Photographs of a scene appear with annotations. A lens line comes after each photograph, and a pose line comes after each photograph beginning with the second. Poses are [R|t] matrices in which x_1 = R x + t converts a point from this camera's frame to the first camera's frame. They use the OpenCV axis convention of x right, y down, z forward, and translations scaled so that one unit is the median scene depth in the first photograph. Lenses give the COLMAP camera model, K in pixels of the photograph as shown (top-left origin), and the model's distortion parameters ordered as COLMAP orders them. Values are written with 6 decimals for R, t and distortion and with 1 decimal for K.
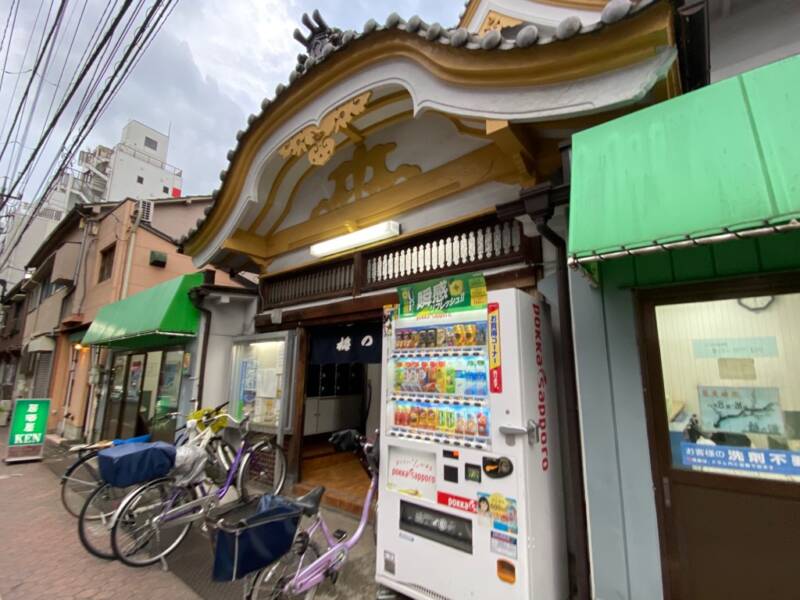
lens RADIAL K [[376.9, 0, 400.0], [0, 376.9, 300.0], [0, 0, 1]] dist [0.003725, -0.000677]
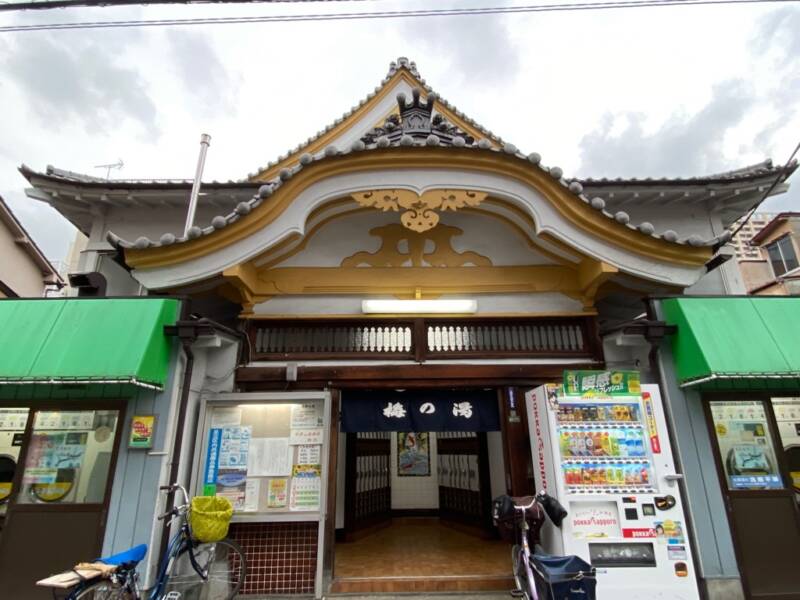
lens RADIAL K [[434.7, 0, 400.0], [0, 434.7, 300.0], [0, 0, 1]] dist [0.056703, -0.056959]
pose [[0.768177, 0.188290, 0.611925, -1.580092], [-0.110891, 0.980460, -0.162483, 0.037582], [-0.630562, 0.056958, 0.774046, 0.209277]]
